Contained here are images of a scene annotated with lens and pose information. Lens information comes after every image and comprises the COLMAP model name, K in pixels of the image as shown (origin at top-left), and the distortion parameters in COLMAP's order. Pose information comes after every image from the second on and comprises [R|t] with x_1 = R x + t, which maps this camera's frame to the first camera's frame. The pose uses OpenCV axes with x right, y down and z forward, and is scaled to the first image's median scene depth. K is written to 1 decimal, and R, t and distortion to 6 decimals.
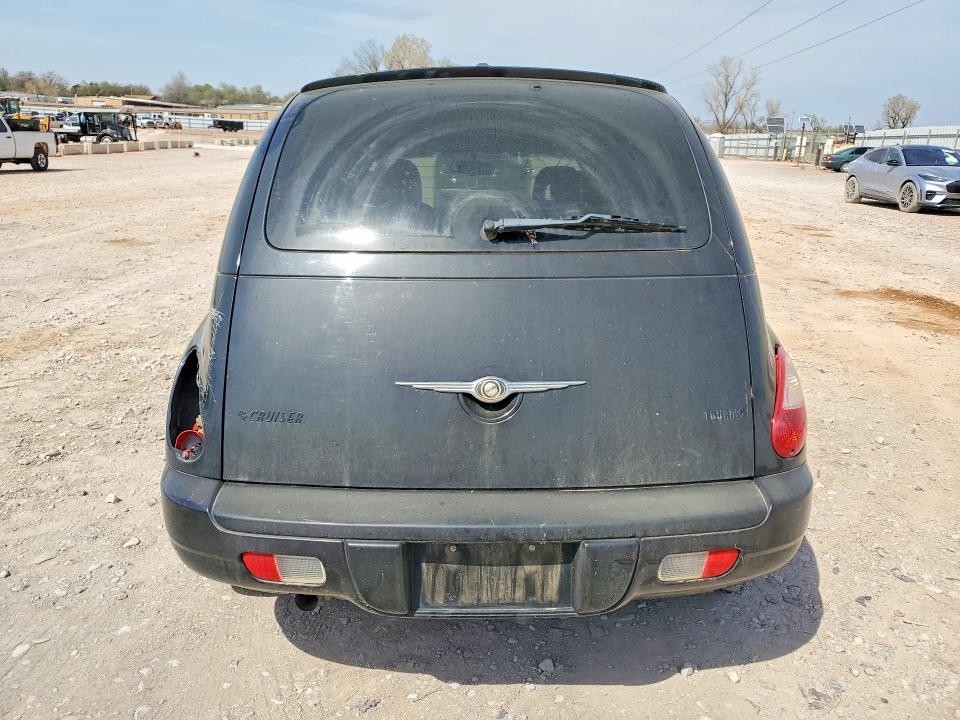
lens RADIAL K [[748.2, 0, 482.9], [0, 748.2, 360.3], [0, 0, 1]] dist [0.043611, -0.035156]
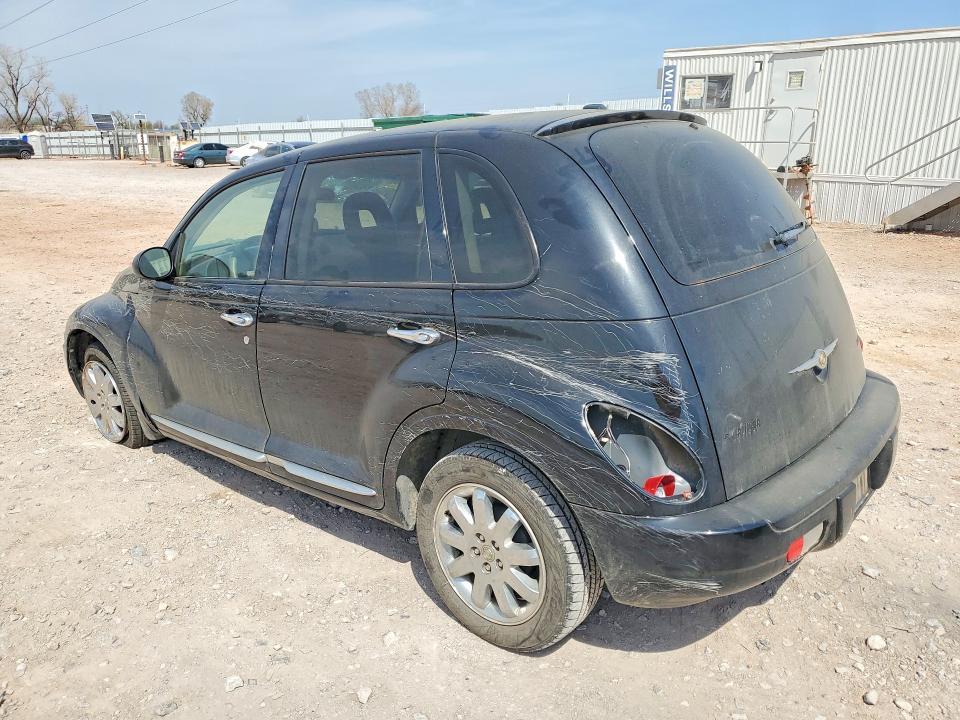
lens RADIAL K [[748.2, 0, 482.1], [0, 748.2, 357.8], [0, 0, 1]] dist [0.043611, -0.035156]
pose [[0.654429, -0.237991, 0.717693, -0.957525], [0.235125, 0.966169, 0.105989, -0.174812], [-0.718637, 0.099385, 0.688246, 0.353874]]
